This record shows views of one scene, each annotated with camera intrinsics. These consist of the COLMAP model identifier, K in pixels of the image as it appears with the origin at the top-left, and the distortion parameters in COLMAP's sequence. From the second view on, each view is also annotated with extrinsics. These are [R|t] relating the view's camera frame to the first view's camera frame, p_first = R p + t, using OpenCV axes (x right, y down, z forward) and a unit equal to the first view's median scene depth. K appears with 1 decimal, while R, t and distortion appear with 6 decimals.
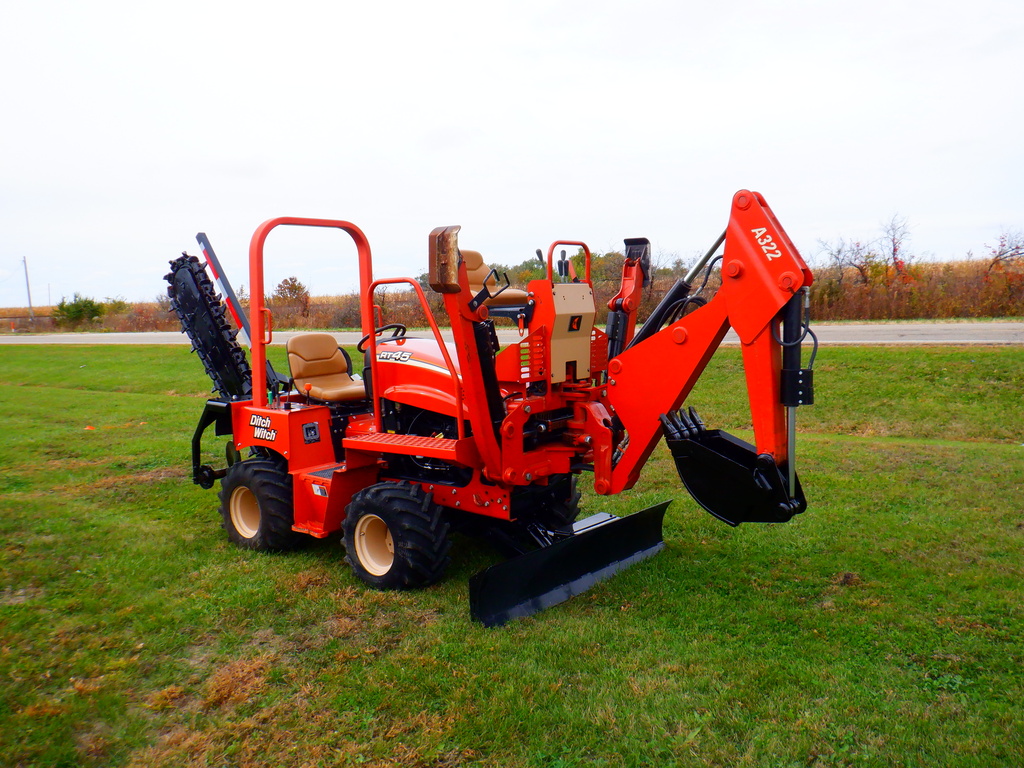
lens RADIAL K [[881.3, 0, 512.0], [0, 881.3, 384.0], [0, 0, 1]] dist [-0.049848, 0.011796]
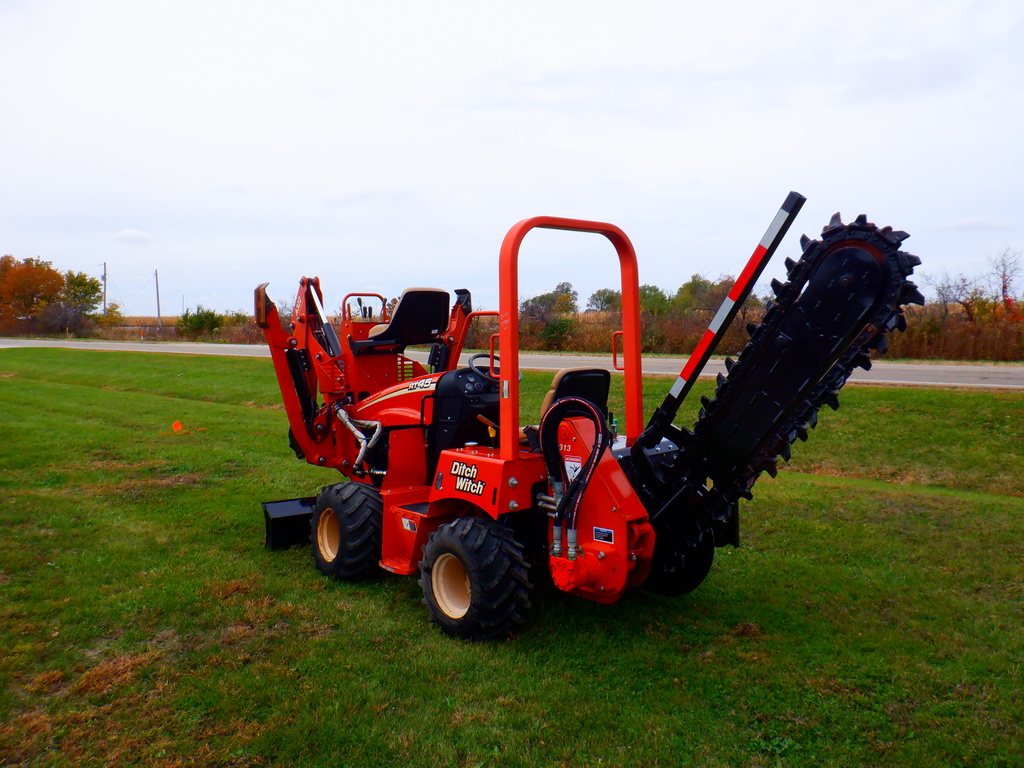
lens RADIAL K [[881.3, 0, 512.0], [0, 881.3, 384.0], [0, 0, 1]] dist [-0.049848, 0.011796]
pose [[0.988122, 0.042959, -0.147542, 0.106156], [-0.046695, 0.998668, -0.021947, -0.006730], [0.146403, 0.028576, 0.988812, -0.003334]]
